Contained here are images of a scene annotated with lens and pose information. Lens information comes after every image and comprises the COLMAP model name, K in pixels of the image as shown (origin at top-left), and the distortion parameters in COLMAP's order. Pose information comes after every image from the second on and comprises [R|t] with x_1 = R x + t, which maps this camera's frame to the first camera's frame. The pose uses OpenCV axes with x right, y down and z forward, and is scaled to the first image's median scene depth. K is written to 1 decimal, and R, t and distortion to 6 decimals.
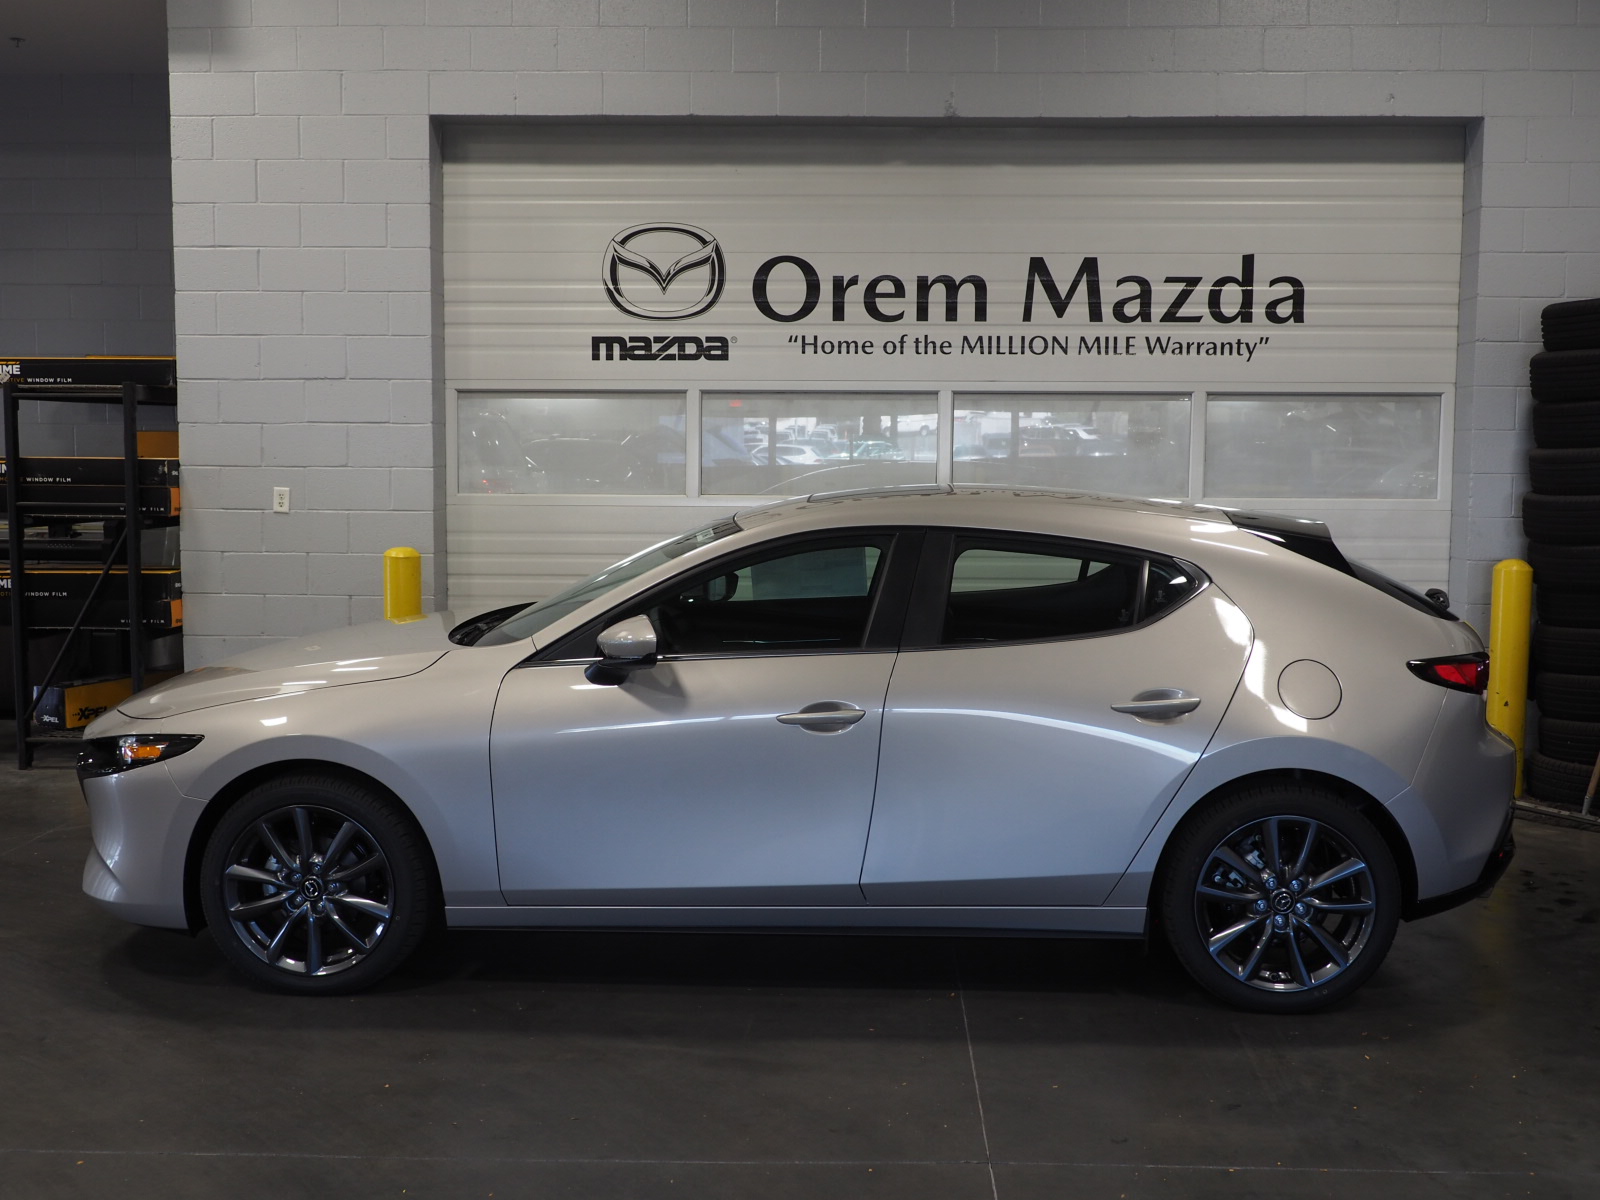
lens RADIAL K [[1723.2, 0, 800.0], [0, 1723.2, 600.0], [0, 0, 1]] dist [0.004569, 0.015198]
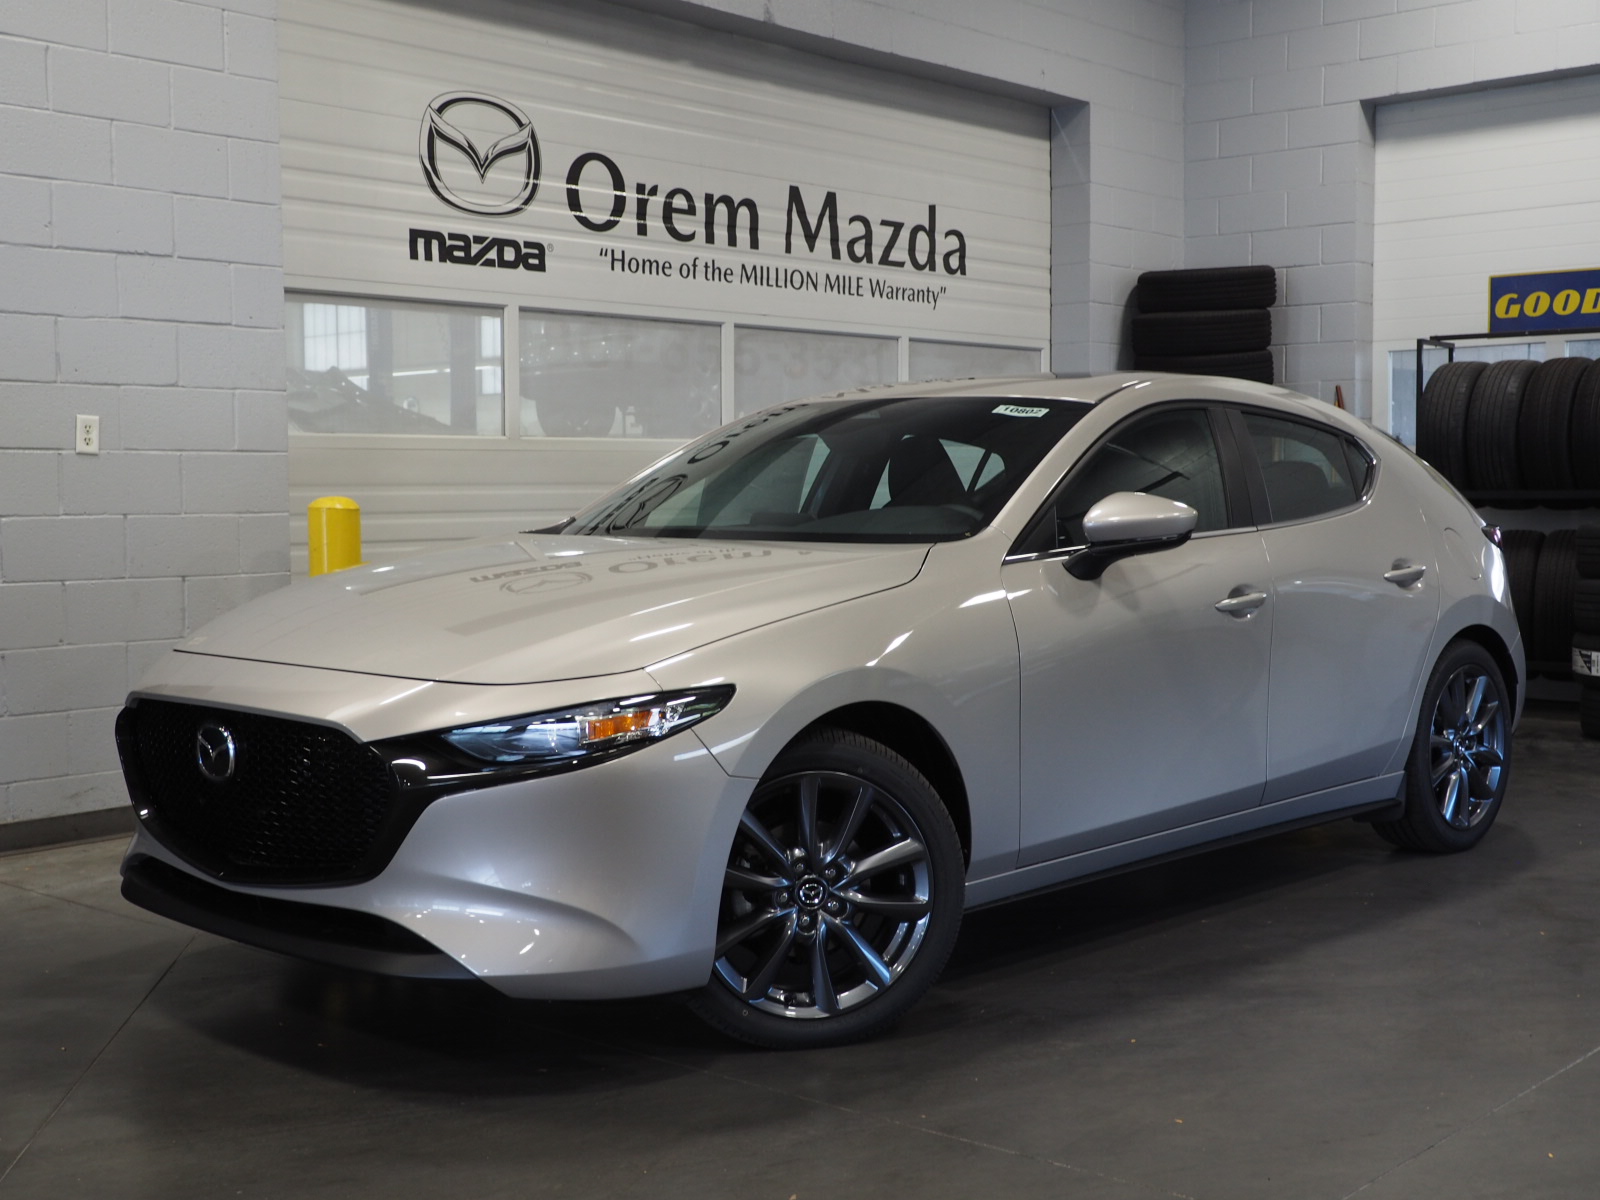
lens RADIAL K [[1894.0, 0, 800.0], [0, 1894.0, 600.0], [0, 0, 1]] dist [0.009429, 0.015940]
pose [[0.673290, -0.056412, 0.737224, -0.634407], [0.074147, 0.997210, 0.008590, 0.017877], [-0.735652, 0.048879, 0.675594, 0.309290]]
